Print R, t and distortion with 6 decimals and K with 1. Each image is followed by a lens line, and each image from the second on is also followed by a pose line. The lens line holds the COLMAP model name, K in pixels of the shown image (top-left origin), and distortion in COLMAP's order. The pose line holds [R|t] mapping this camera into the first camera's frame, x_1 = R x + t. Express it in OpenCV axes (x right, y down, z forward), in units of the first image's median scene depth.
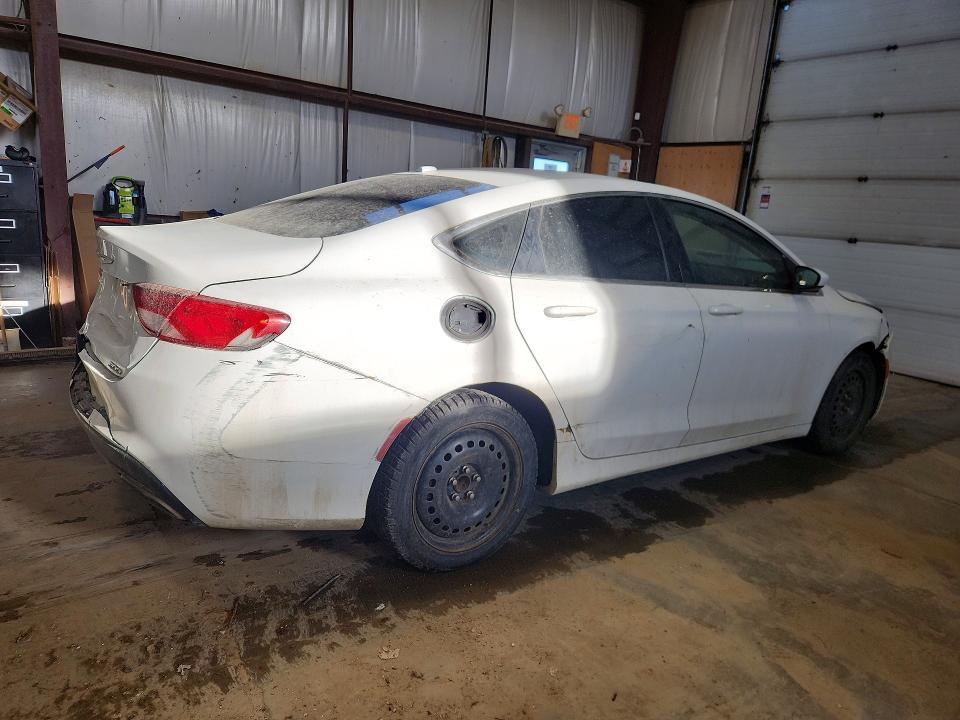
lens RADIAL K [[670.4, 0, 479.6], [0, 670.4, 355.6], [0, 0, 1]] dist [0.033803, -0.000525]
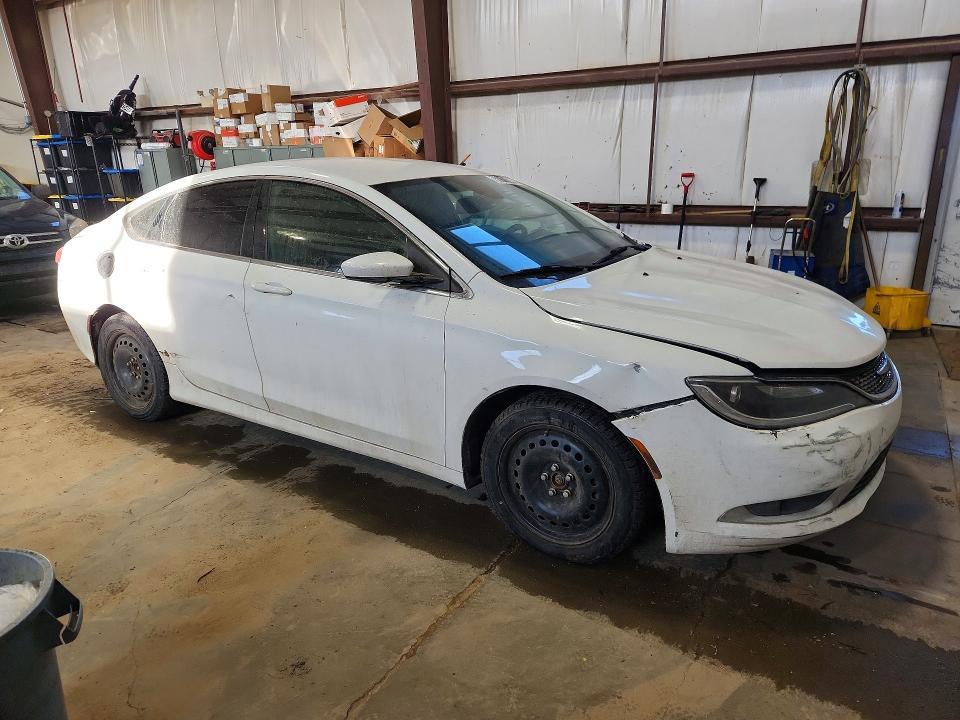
lens RADIAL K [[648.9, 0, 481.5], [0, 648.9, 360.7], [0, 0, 1]] dist [0.040337, -0.000214]
pose [[0.351861, 0.191806, -0.916190, 1.458832], [-0.154517, 0.977255, 0.145248, -0.159366], [0.923211, 0.090460, 0.373496, 0.989254]]
